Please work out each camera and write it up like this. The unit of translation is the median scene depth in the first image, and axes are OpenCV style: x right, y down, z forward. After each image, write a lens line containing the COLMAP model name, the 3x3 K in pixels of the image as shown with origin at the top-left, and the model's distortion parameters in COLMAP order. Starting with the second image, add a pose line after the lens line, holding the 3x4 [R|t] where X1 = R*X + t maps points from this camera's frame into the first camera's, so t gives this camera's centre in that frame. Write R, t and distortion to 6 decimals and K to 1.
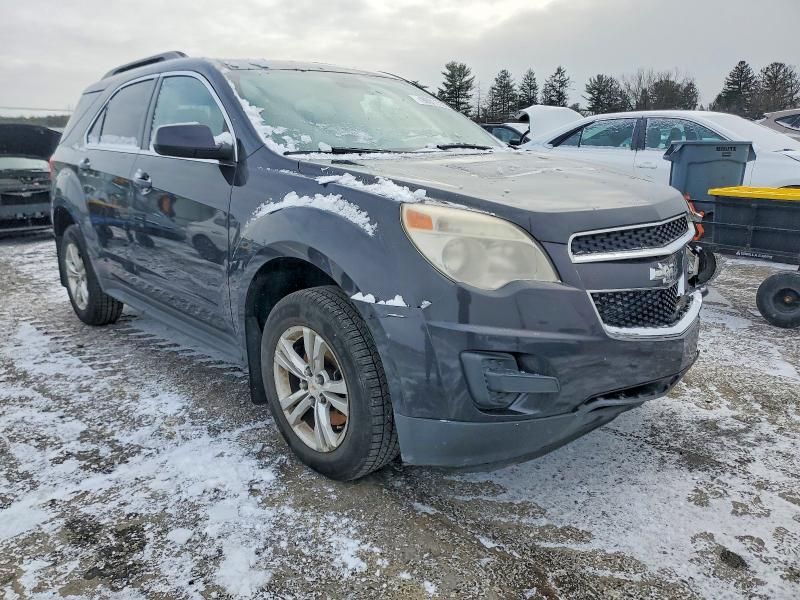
lens RADIAL K [[646.4, 0, 400.0], [0, 646.4, 300.0], [0, 0, 1]] dist [0.012174, -0.001238]
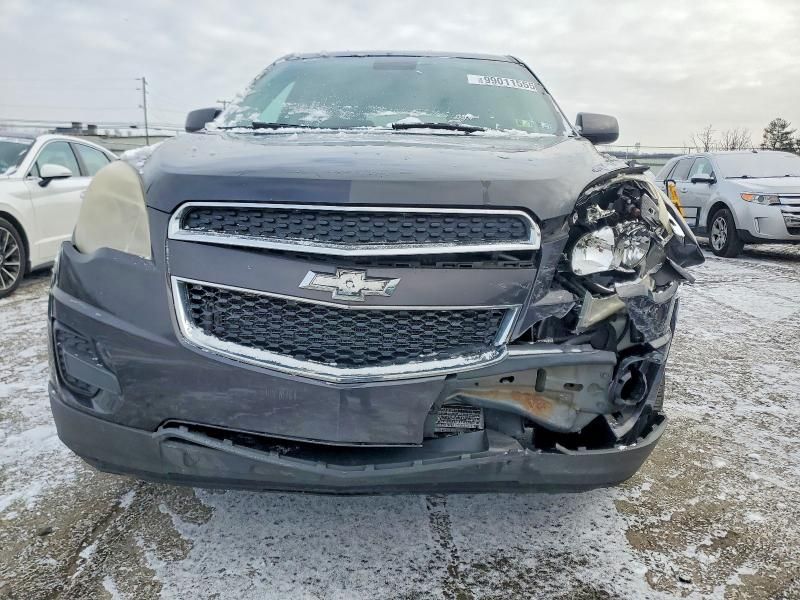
lens RADIAL K [[646.4, 0, 400.0], [0, 646.4, 300.0], [0, 0, 1]] dist [0.012174, -0.001238]
pose [[0.699976, 0.163753, -0.695139, 0.928799], [-0.201102, 0.979165, 0.028159, -0.057599], [0.685268, 0.120083, 0.718323, 0.596269]]
